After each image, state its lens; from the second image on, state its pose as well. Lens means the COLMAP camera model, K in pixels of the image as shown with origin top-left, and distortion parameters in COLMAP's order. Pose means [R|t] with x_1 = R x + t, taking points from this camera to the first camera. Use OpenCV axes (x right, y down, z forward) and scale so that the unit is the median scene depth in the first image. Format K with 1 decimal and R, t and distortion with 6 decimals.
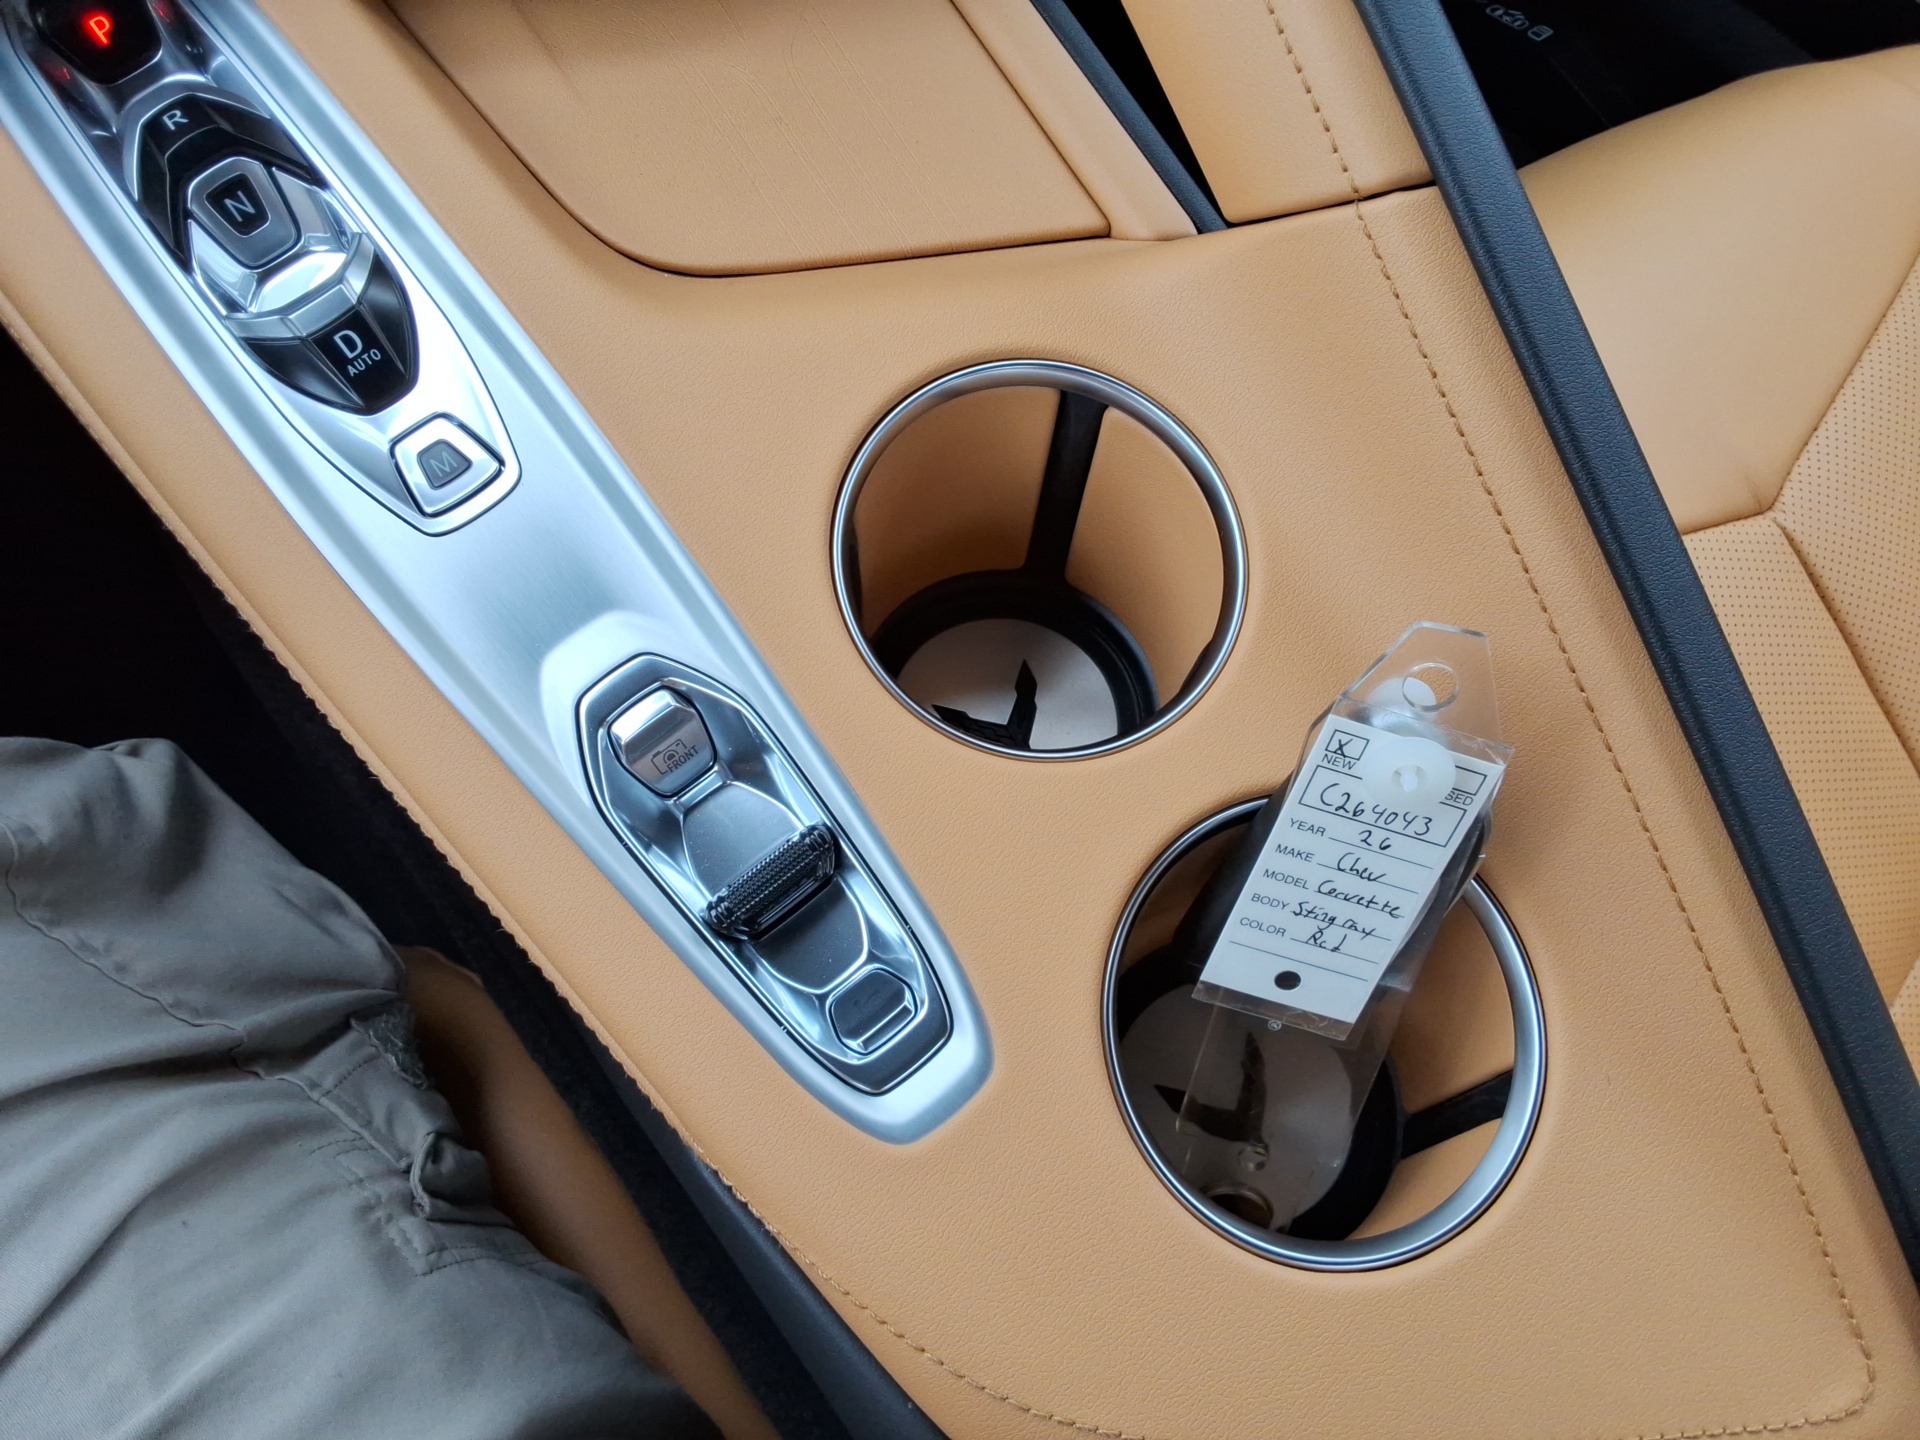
lens RADIAL K [[1559.4, 0, 962.6], [0, 1559.4, 717.9], [0, 0, 1]] dist [0.046264, -0.078352]
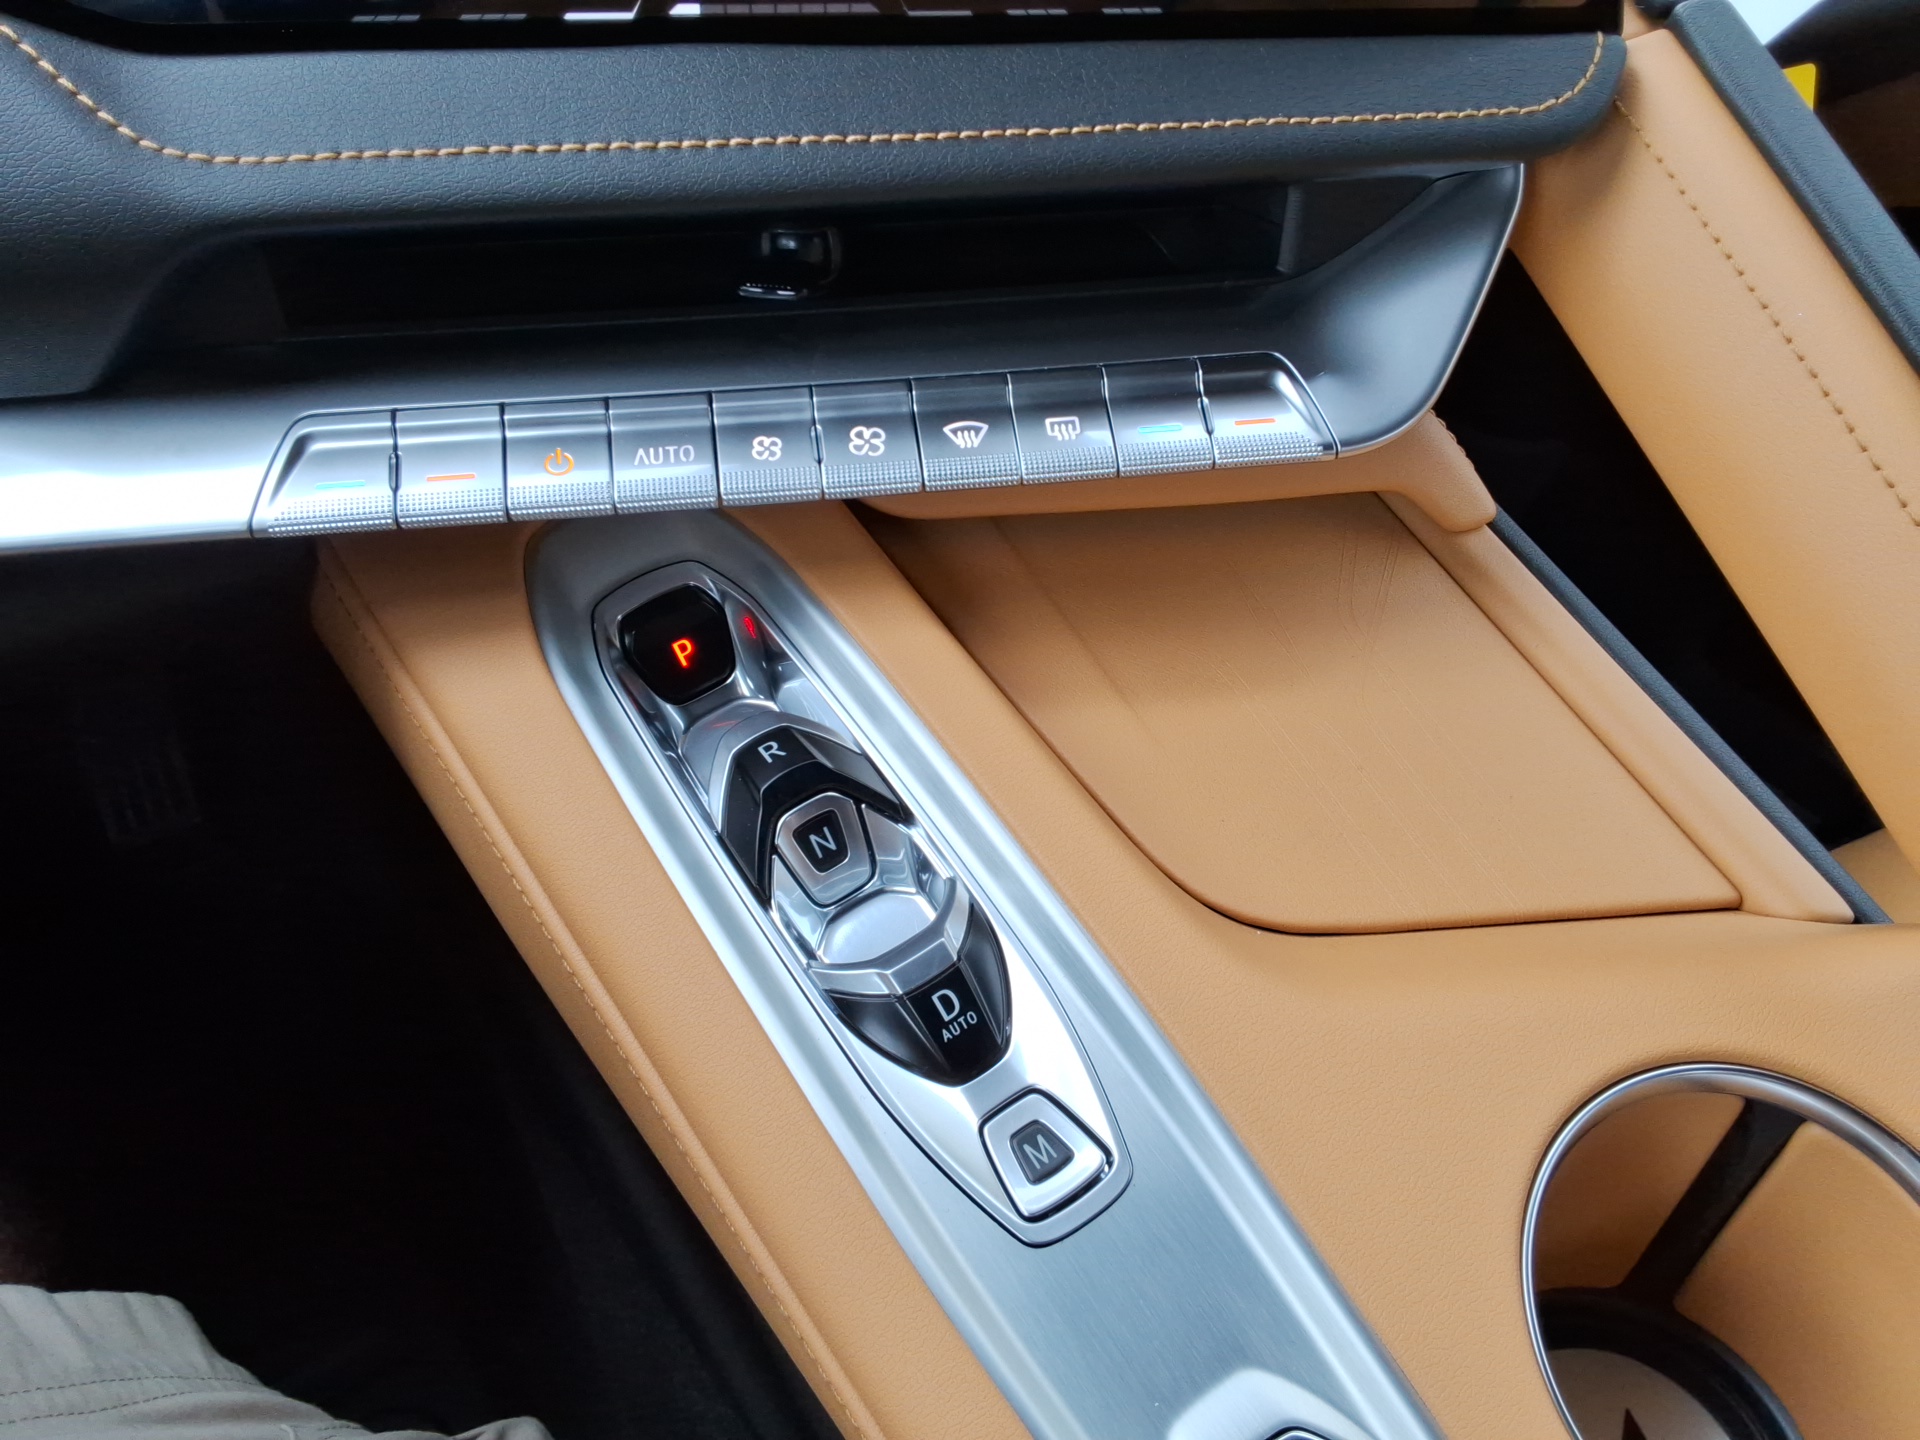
lens RADIAL K [[1583.3, 0, 977.4], [0, 1583.3, 708.5], [0, 0, 1]] dist [0.146146, -0.259426]
pose [[0.995709, 0.044646, -0.081059, -0.300883], [-0.069217, 0.940693, -0.332123, -0.096493], [0.061424, 0.336309, 0.939747, 0.100044]]
